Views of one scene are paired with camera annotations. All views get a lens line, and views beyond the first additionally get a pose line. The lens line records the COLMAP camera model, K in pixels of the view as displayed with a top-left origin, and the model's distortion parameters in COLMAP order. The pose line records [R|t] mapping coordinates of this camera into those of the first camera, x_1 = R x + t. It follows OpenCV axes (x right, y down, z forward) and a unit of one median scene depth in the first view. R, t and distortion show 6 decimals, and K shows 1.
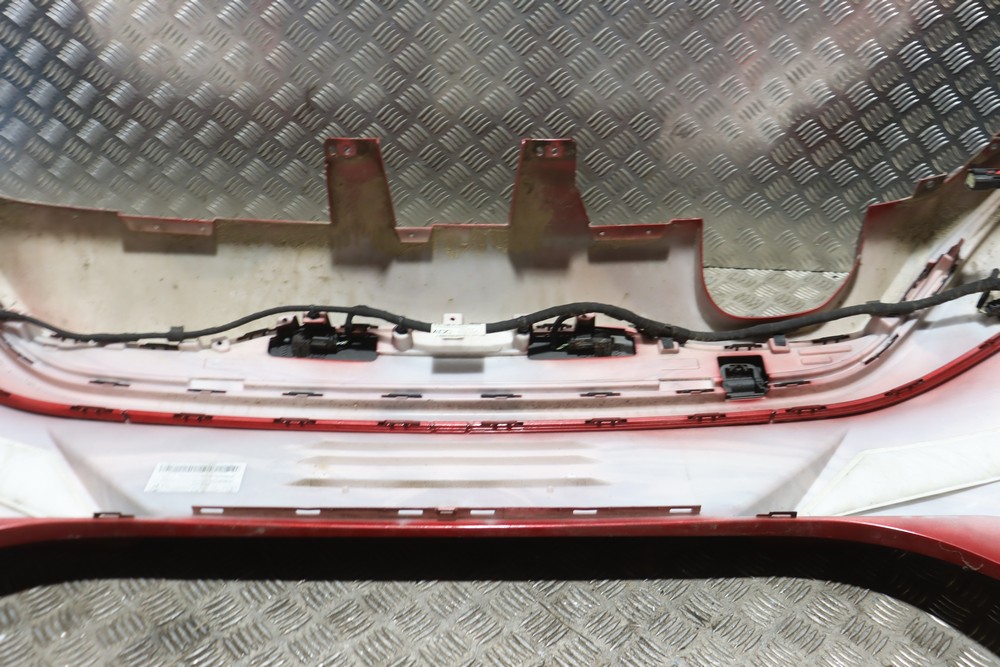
lens RADIAL K [[888.1, 0, 503.9], [0, 888.1, 318.2], [0, 0, 1]] dist [-0.154921, 0.148692]
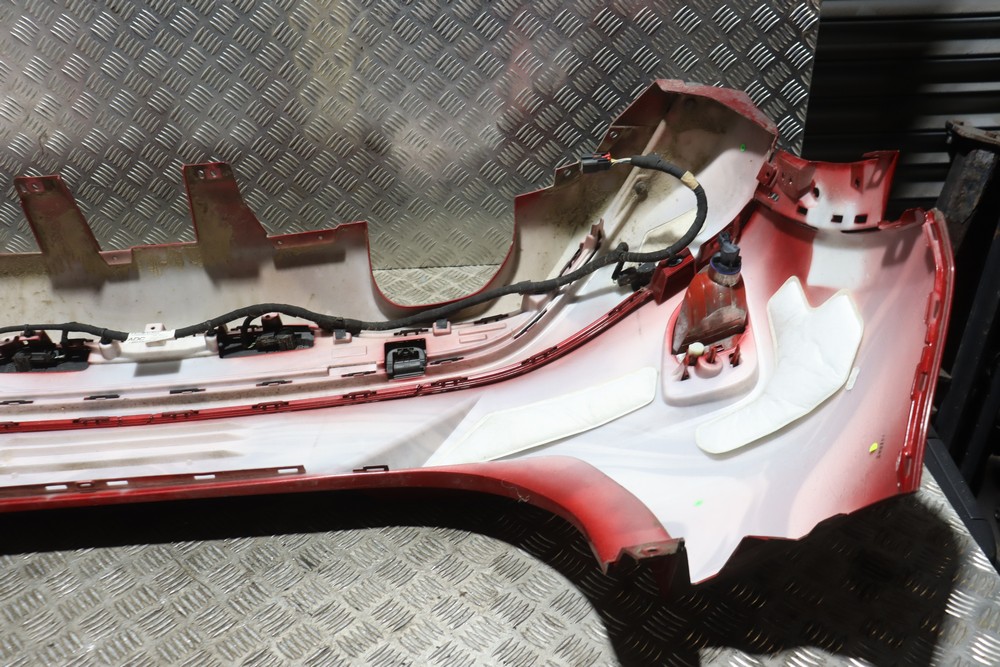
lens RADIAL K [[888.1, 0, 503.9], [0, 888.1, 318.2], [0, 0, 1]] dist [-0.154921, 0.148692]
pose [[0.996337, -0.079057, 0.032587, 0.359990], [0.080222, 0.996122, -0.036120, 0.065595], [-0.029606, 0.038602, 0.998816, -0.127399]]
